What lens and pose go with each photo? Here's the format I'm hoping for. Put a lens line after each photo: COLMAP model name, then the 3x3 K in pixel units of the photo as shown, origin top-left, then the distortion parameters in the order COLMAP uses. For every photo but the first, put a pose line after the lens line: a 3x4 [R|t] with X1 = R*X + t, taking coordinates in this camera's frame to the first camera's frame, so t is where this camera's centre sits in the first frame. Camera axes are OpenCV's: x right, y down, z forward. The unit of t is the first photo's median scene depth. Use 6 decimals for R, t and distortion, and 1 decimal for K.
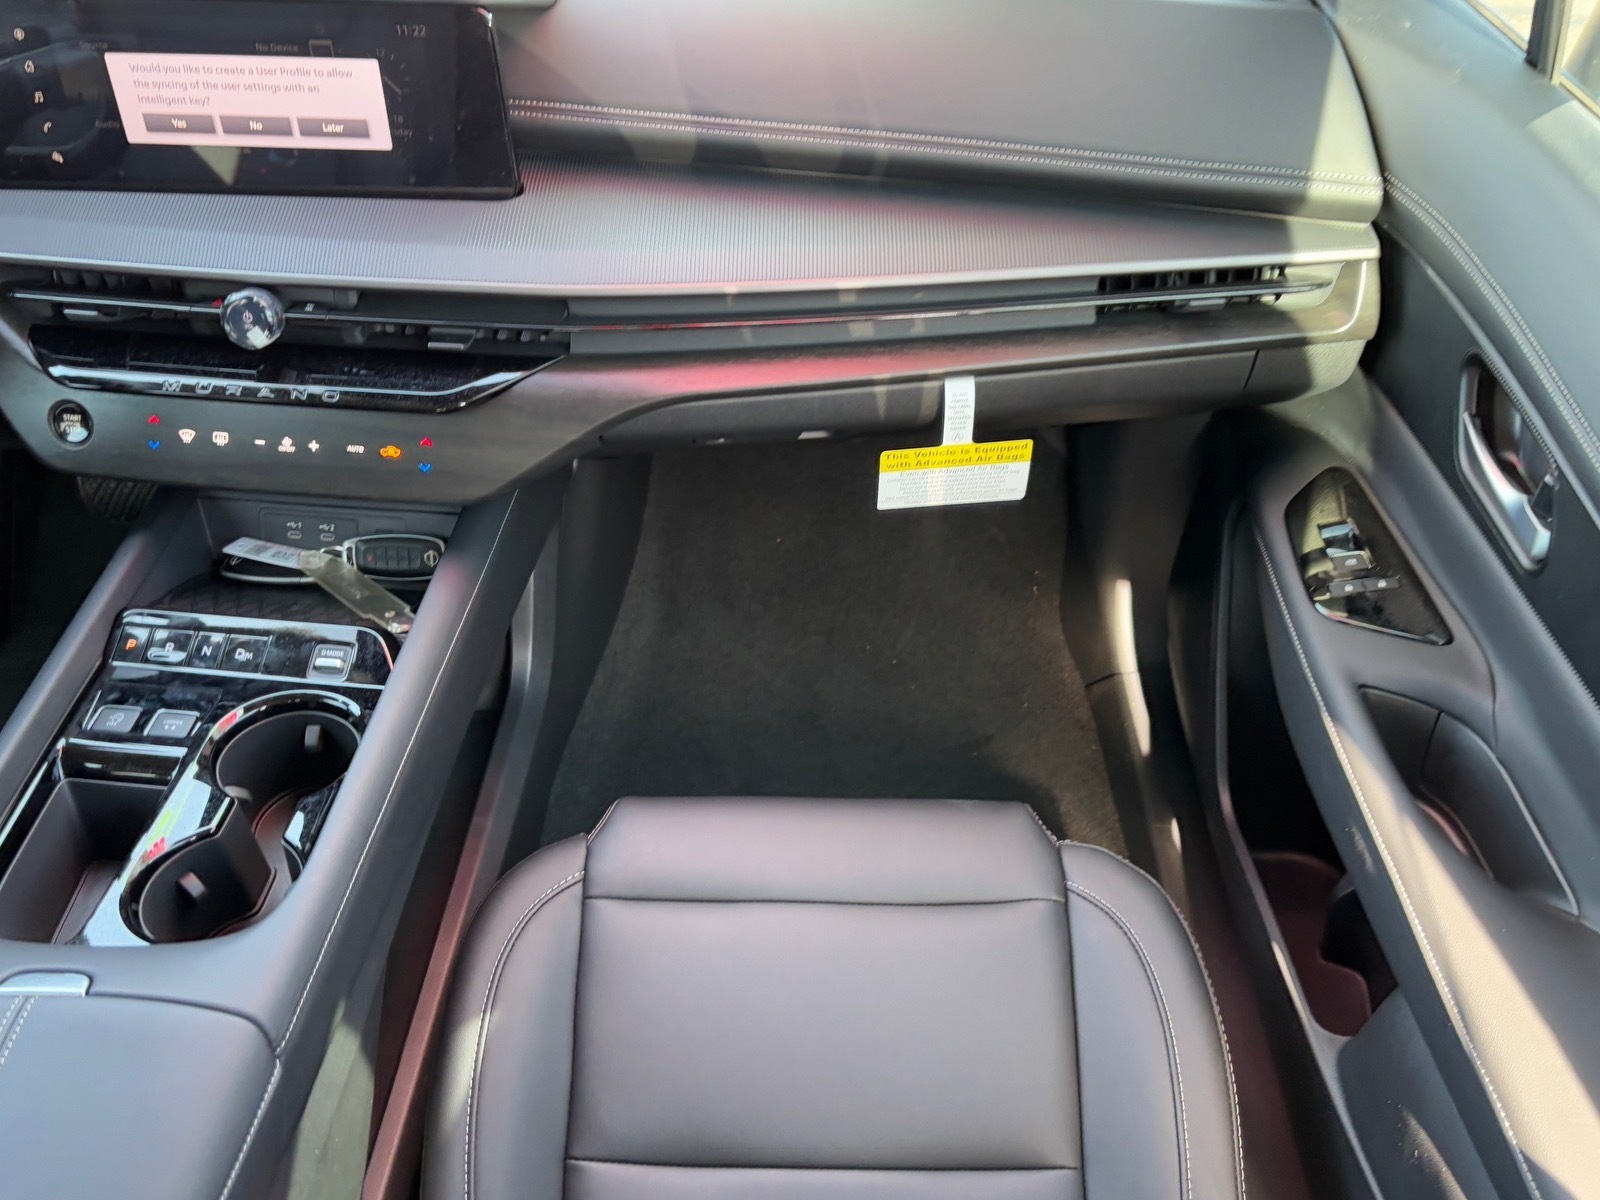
lens RADIAL K [[1382.0, 0, 800.0], [0, 1382.0, 600.0], [0, 0, 1]] dist [0.012576, 0.006255]
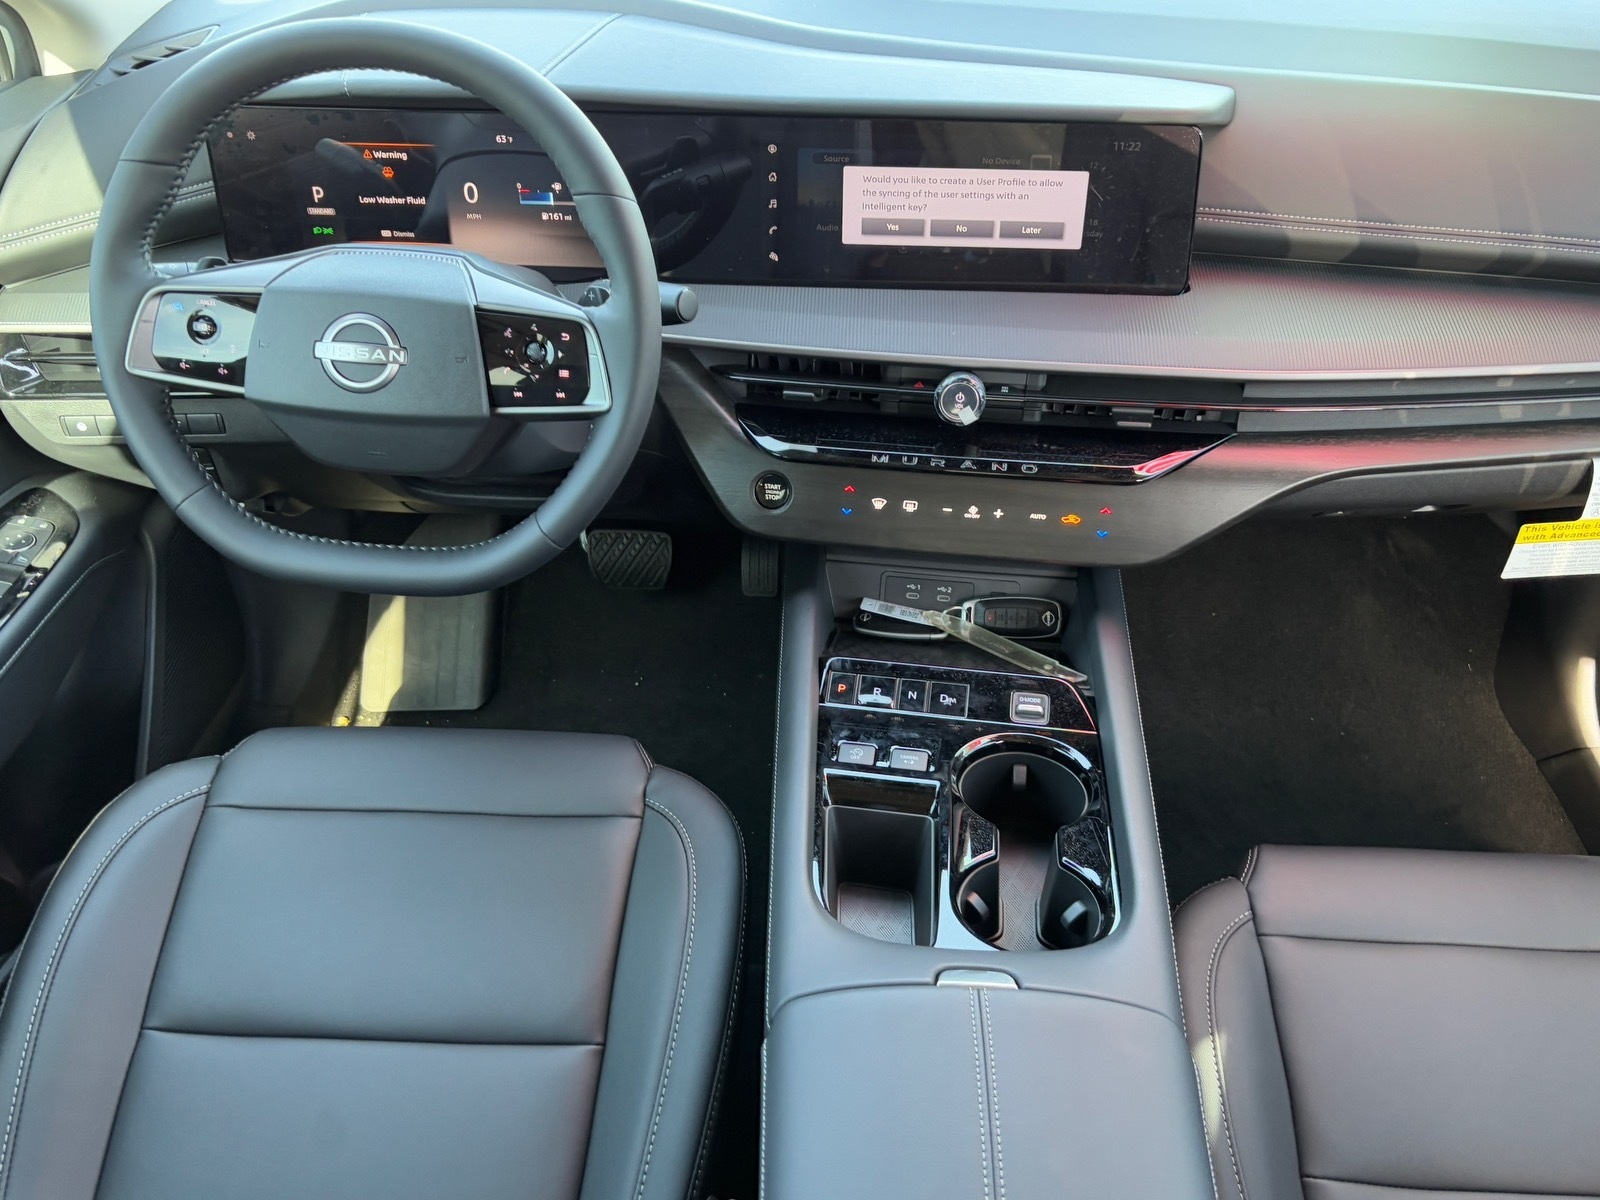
lens RADIAL K [[1369.8, 0, 774.9], [0, 1369.8, 607.6], [0, 0, 1]] dist [0.040061, -0.088808]
pose [[0.998453, 0.016768, -0.053015, -0.476949], [-0.020116, 0.997794, -0.063261, 0.037553], [0.051837, 0.064229, 0.996588, -0.097057]]
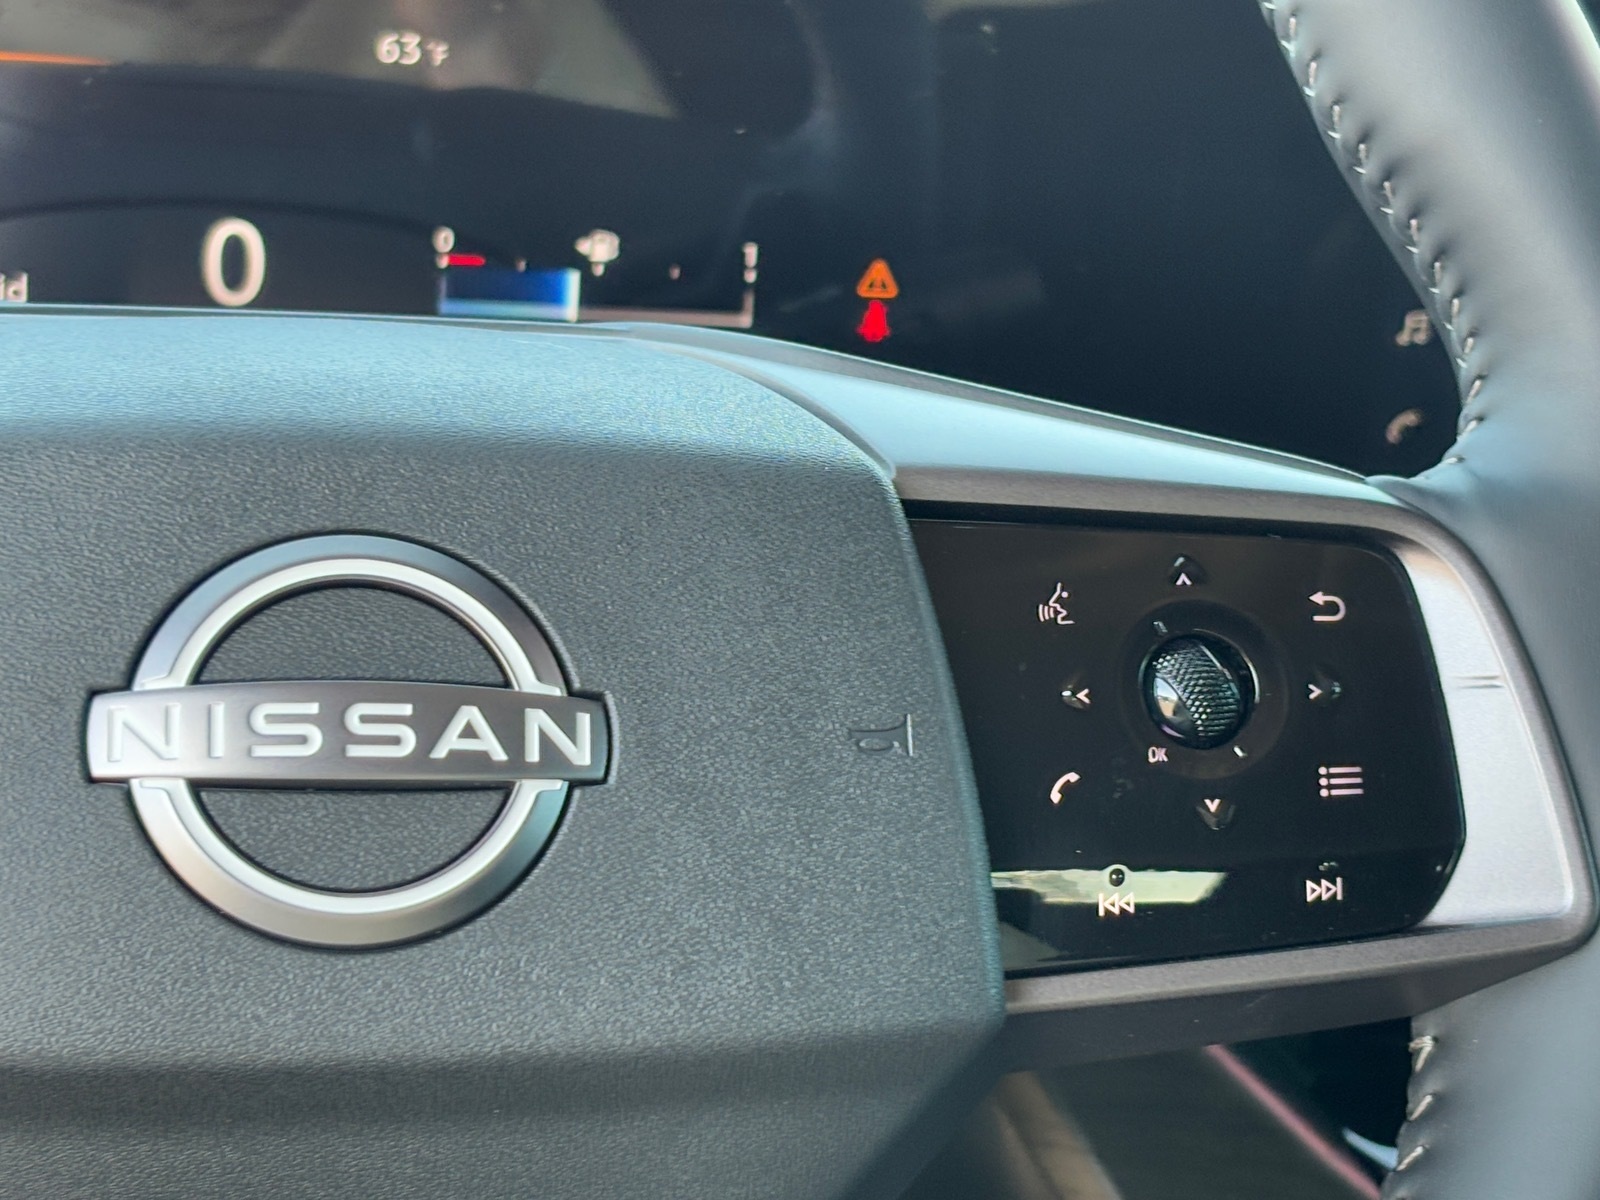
lens RADIAL K [[3389.1, 0, 800.0], [0, 3389.1, 600.0], [0, 0, 1]] dist [0.299157, -1.425401]
pose [[0.970449, 0.007653, 0.241185, -0.847697], [0.091859, 0.912527, -0.398567, -0.025379], [-0.223139, 0.408944, 0.884858, 0.394026]]
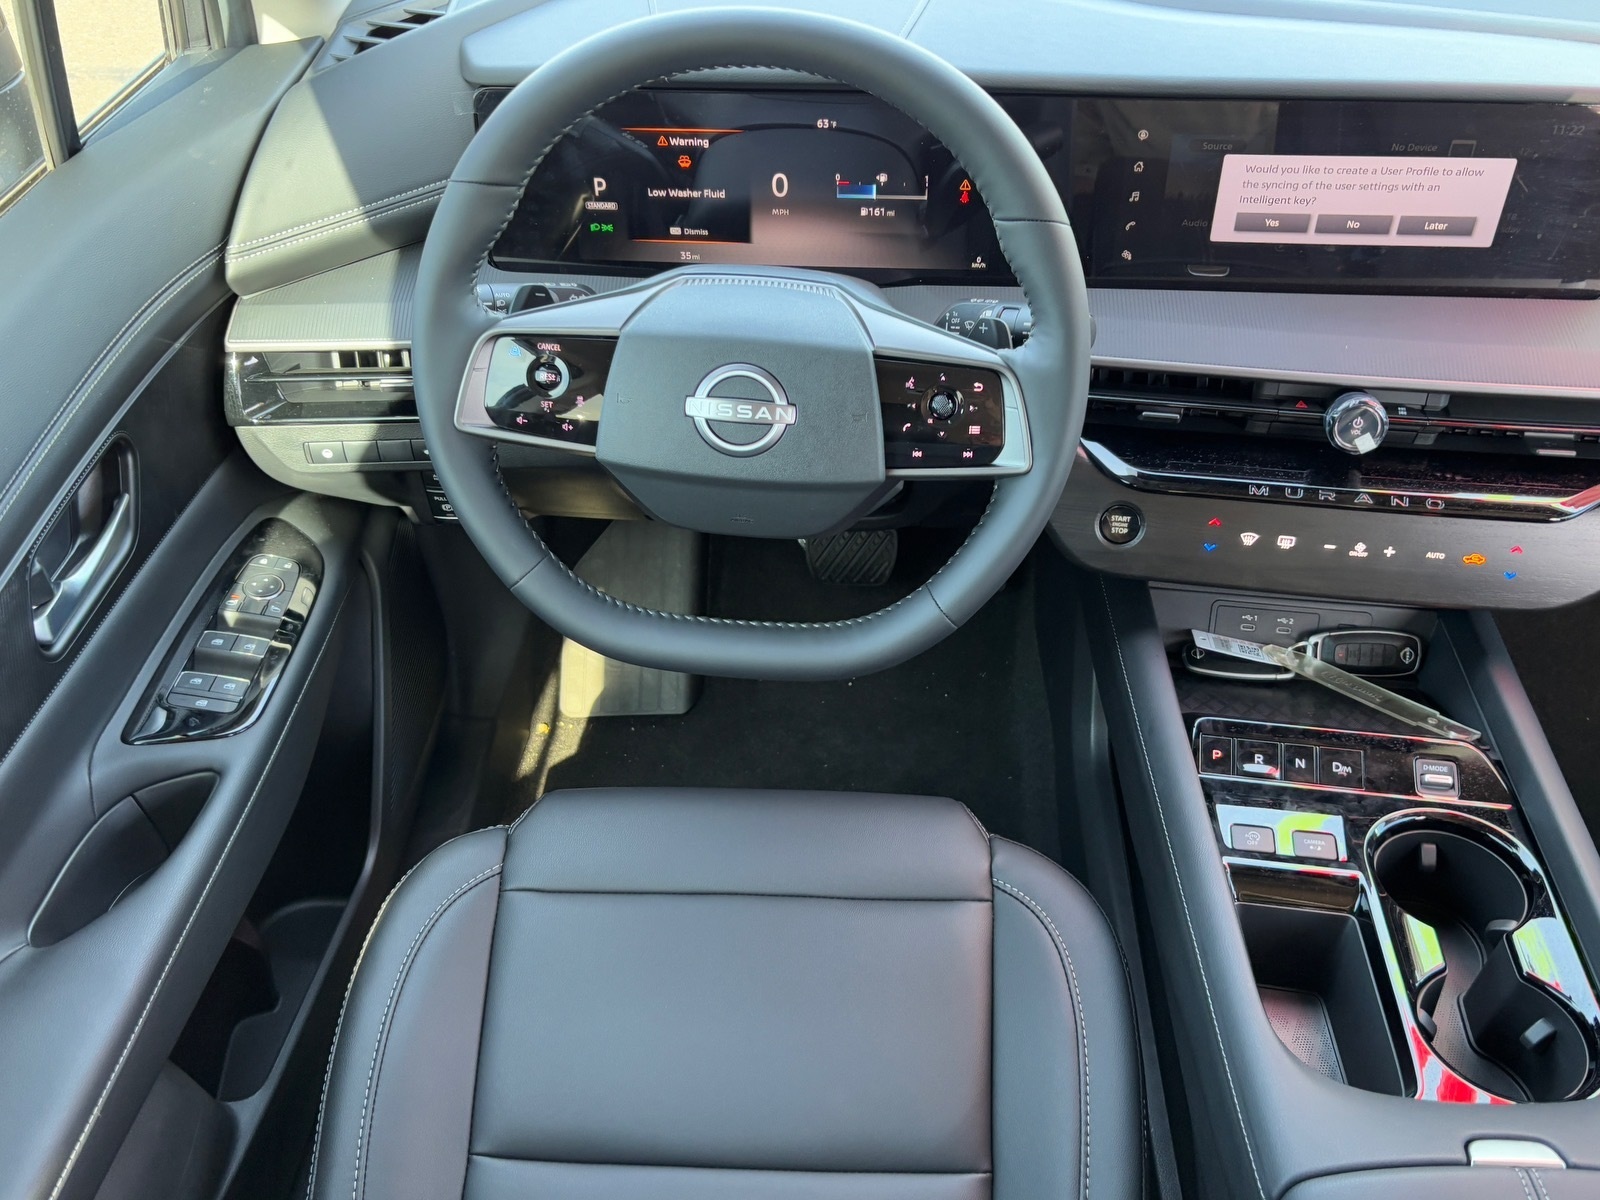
lens RADIAL K [[1382.0, 0, 800.0], [0, 1382.0, 600.0], [0, 0, 1]] dist [0.012576, 0.006255]
pose [[0.998924, 0.010983, -0.045068, -0.730615], [-0.010627, 0.999910, 0.008141, -0.081749], [0.045154, -0.007654, 0.998951, 0.007887]]
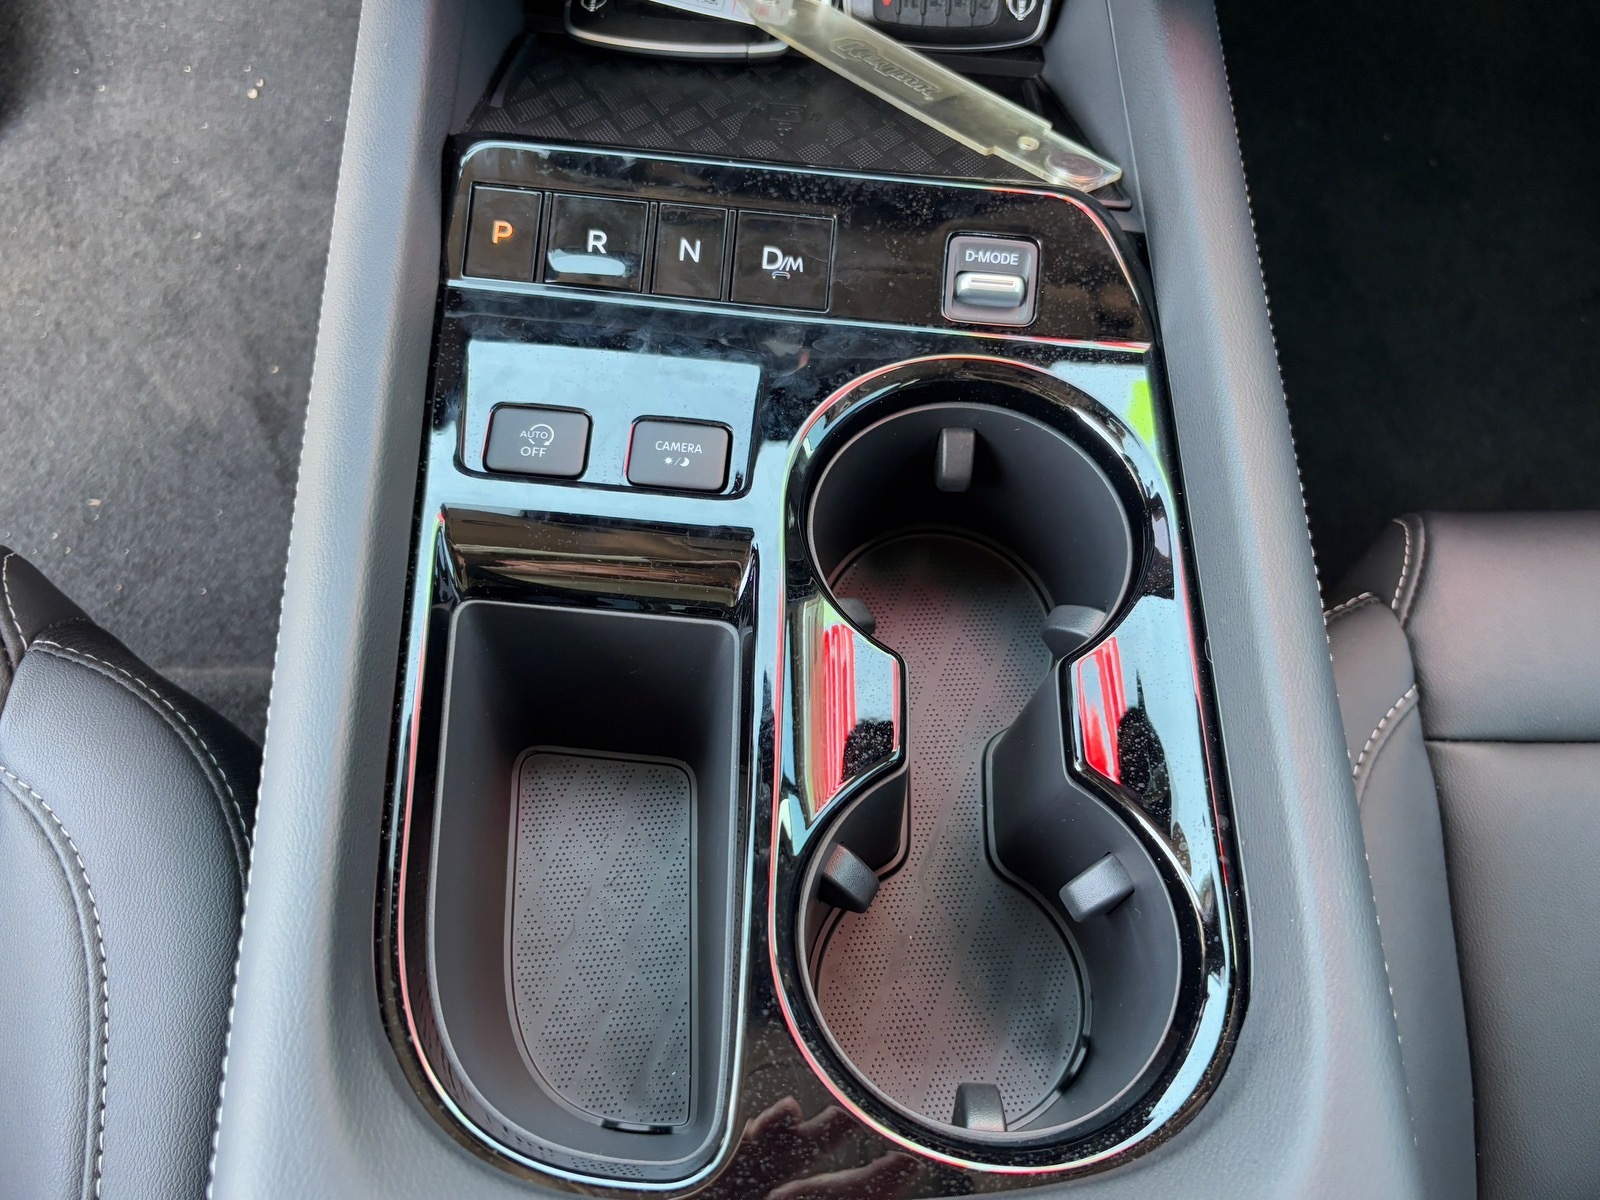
lens RADIAL K [[1326.8, 0, 800.0], [0, 1326.8, 600.0], [0, 0, 1]] dist [0.004870, 0.003012]
pose [[0.998301, -0.018035, 0.055411, -0.415061], [-0.006061, 0.913610, 0.406547, -0.030477], [-0.057956, -0.406192, 0.911948, 0.580237]]
